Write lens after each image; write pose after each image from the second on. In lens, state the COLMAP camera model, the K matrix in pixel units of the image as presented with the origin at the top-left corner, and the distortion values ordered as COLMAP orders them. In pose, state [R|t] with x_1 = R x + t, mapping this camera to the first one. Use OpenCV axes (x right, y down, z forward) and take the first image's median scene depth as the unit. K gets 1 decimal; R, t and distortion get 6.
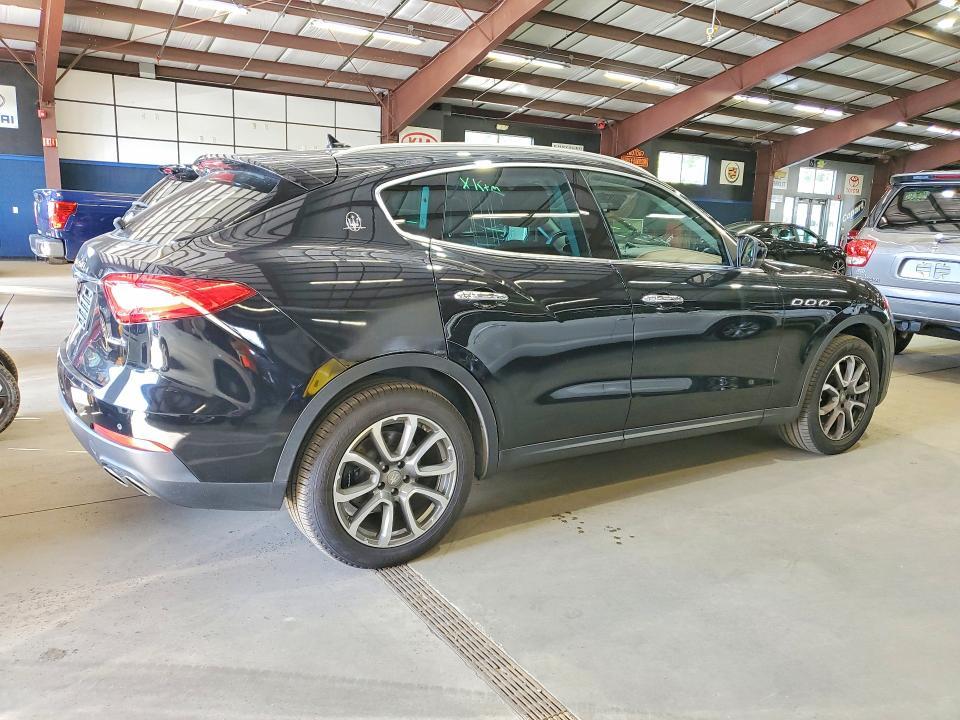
lens RADIAL K [[738.8, 0, 480.0], [0, 738.8, 360.0], [0, 0, 1]] dist [0.007418, 0.002832]
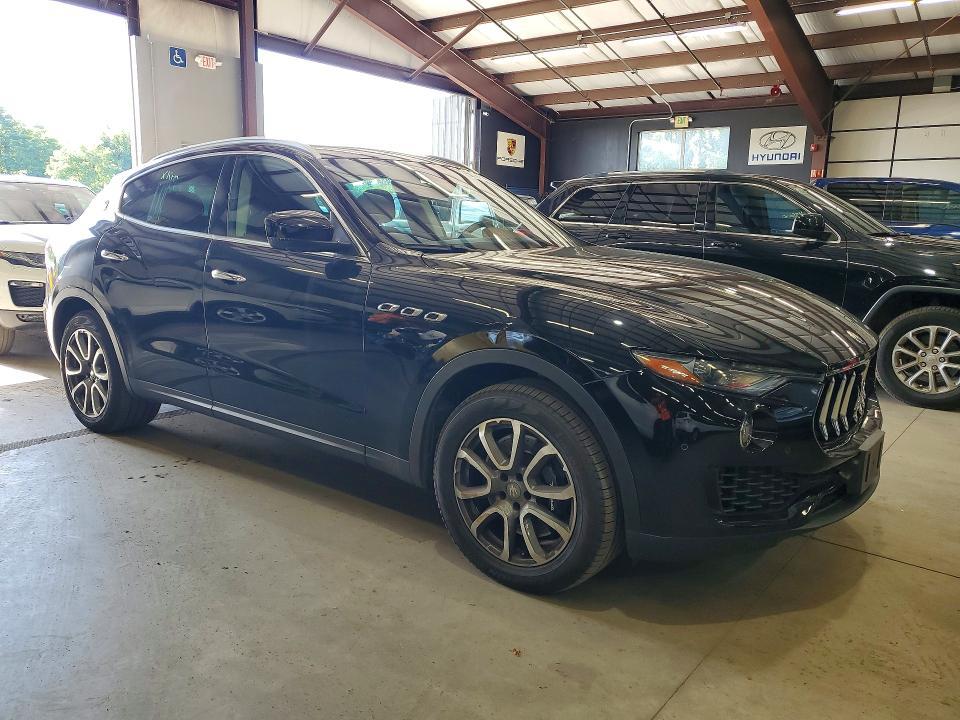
lens RADIAL K [[738.8, 0, 480.0], [0, 738.8, 360.0], [0, 0, 1]] dist [0.007418, 0.002832]
pose [[0.321722, 0.144819, -0.935694, 0.816324], [-0.182993, 0.979112, 0.088620, -0.090770], [0.928983, 0.142714, 0.341502, 0.581060]]
